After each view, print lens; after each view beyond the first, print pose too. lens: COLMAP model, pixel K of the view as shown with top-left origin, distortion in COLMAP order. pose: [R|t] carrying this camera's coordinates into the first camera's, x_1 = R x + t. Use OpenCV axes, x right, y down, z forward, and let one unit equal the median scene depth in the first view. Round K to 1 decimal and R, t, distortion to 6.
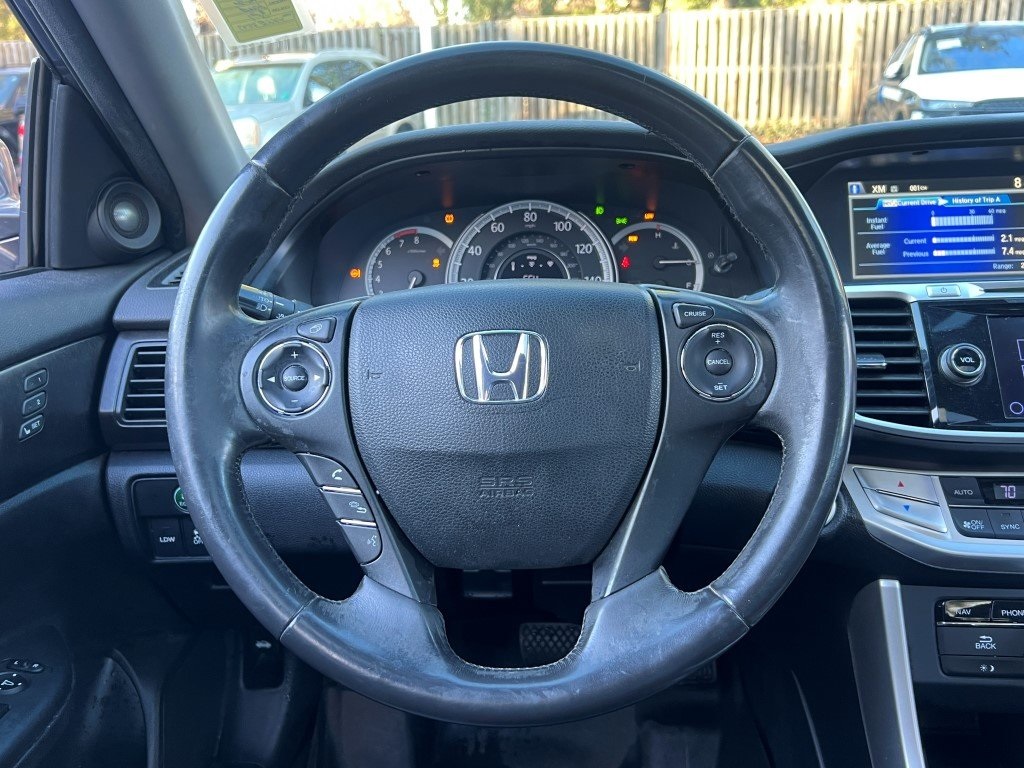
lens RADIAL K [[943.5, 0, 516.1], [0, 943.5, 380.5], [0, 0, 1]] dist [0.027367, 0.000000]
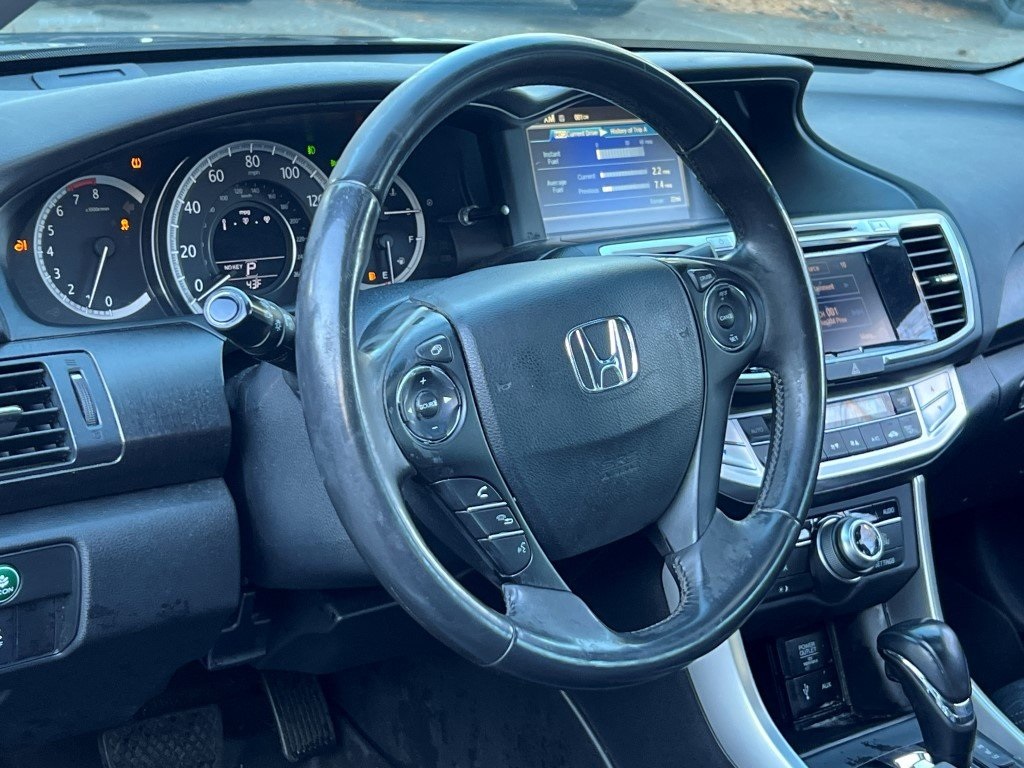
lens RADIAL K [[1765.7, 0, 539.1], [0, 1765.7, 401.3], [0, 0, 1]] dist [0.134309, 0.000000]
pose [[0.727805, -0.115890, 0.675921, -0.864559], [0.086608, 0.993259, 0.077043, -0.073640], [-0.680293, 0.002468, 0.732936, -0.237163]]
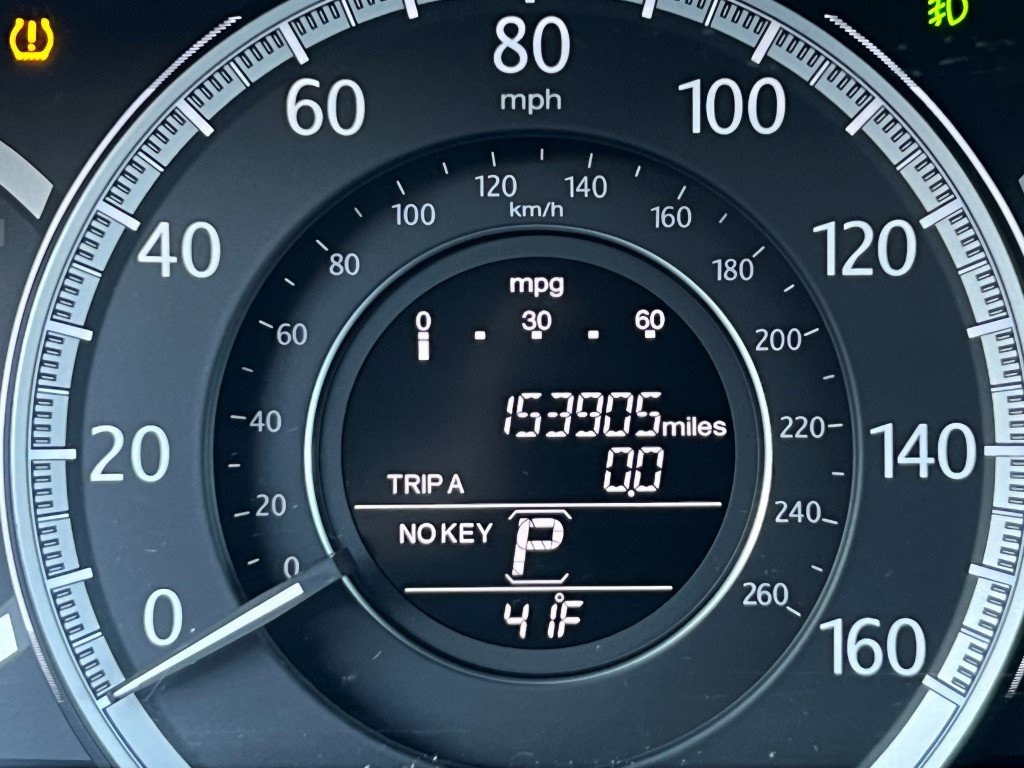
lens RADIAL K [[2371.8, 0, 553.7], [0, 2371.8, 359.6], [0, 0, 1]] dist [0.205919, 0.000000]
pose [[0.998718, 0.005844, 0.050276, -0.001230], [-0.005827, 0.999983, -0.000489, -0.126374], [-0.050278, 0.000196, 0.998735, 0.629477]]
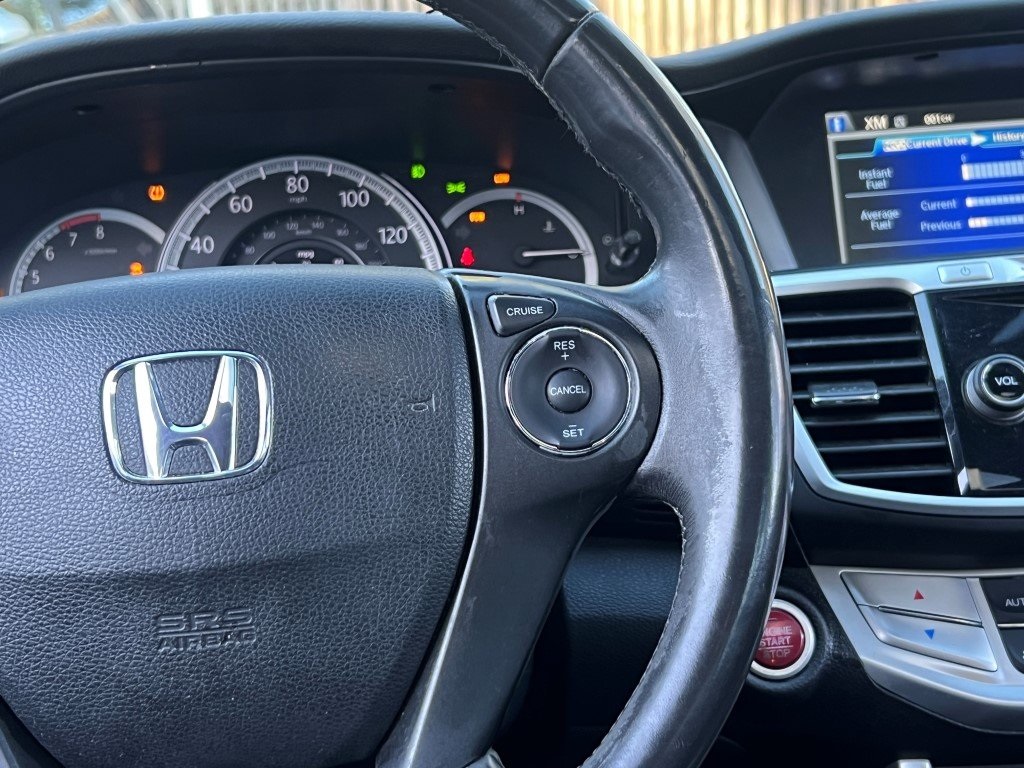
lens RADIAL K [[1602.8, 0, 558.8], [0, 1602.8, 391.6], [0, 0, 1]] dist [0.101404, 0.000000]
pose [[0.992212, -0.048783, 0.114610, 0.058018], [0.056218, 0.996457, -0.062554, 0.026744], [-0.111152, 0.068510, 0.991439, 0.004994]]
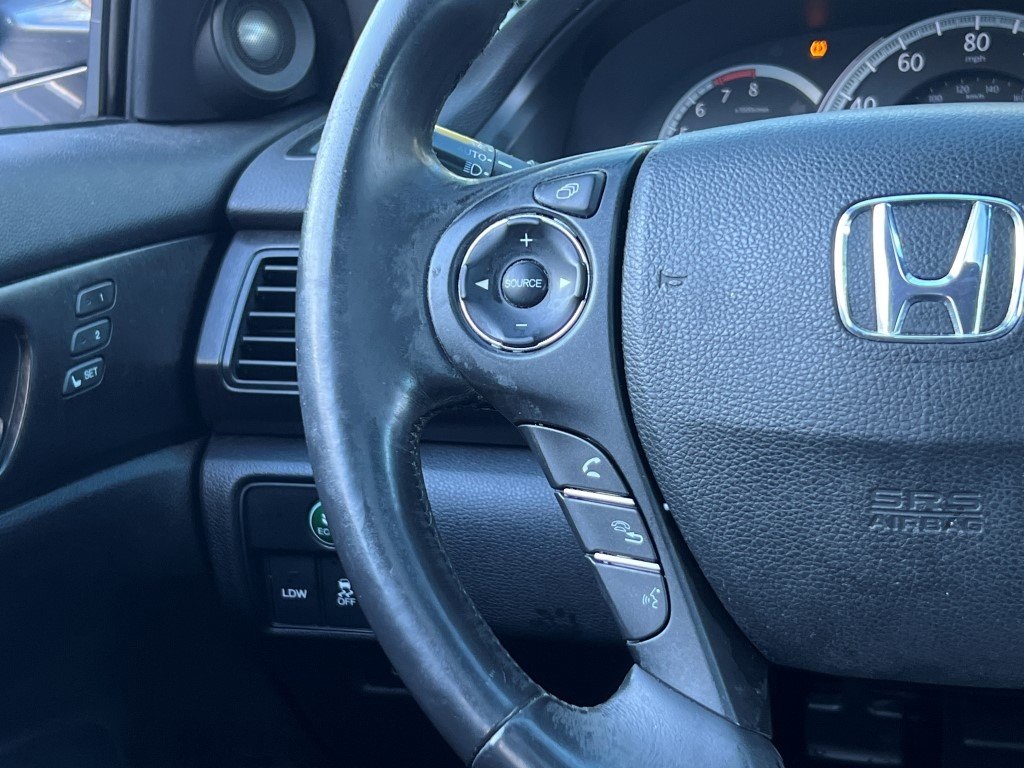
lens RADIAL K [[1602.8, 0, 533.5], [0, 1602.8, 388.7], [0, 0, 1]] dist [0.101404, 0.000000]
pose [[0.973819, 0.051370, -0.221443, -0.016160], [-0.054059, 0.998519, -0.006097, 0.039637], [0.220802, 0.017908, 0.975154, 0.074667]]
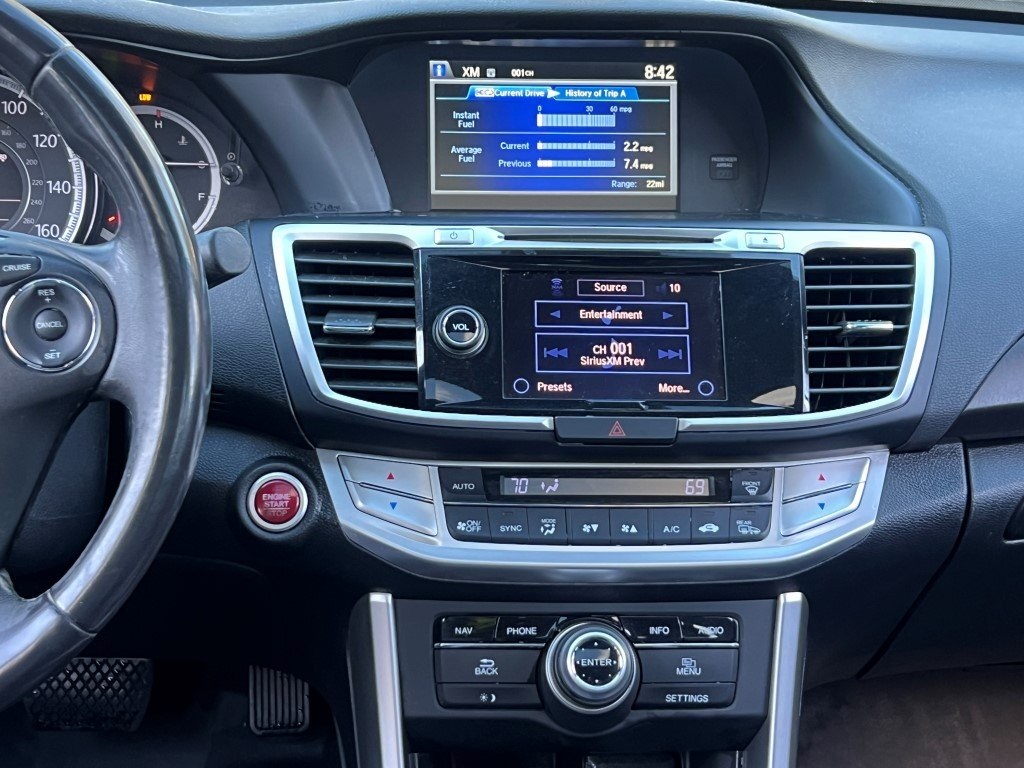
lens RADIAL K [[1604.9, 0, 494.3], [0, 1604.9, 391.3], [0, 0, 1]] dist [0.124712, 0.000000]
pose [[0.989354, 0.012826, 0.144965, 0.244352], [-0.025682, 0.995863, 0.087167, -0.070246], [-0.143247, -0.089962, 0.985590, -0.294874]]
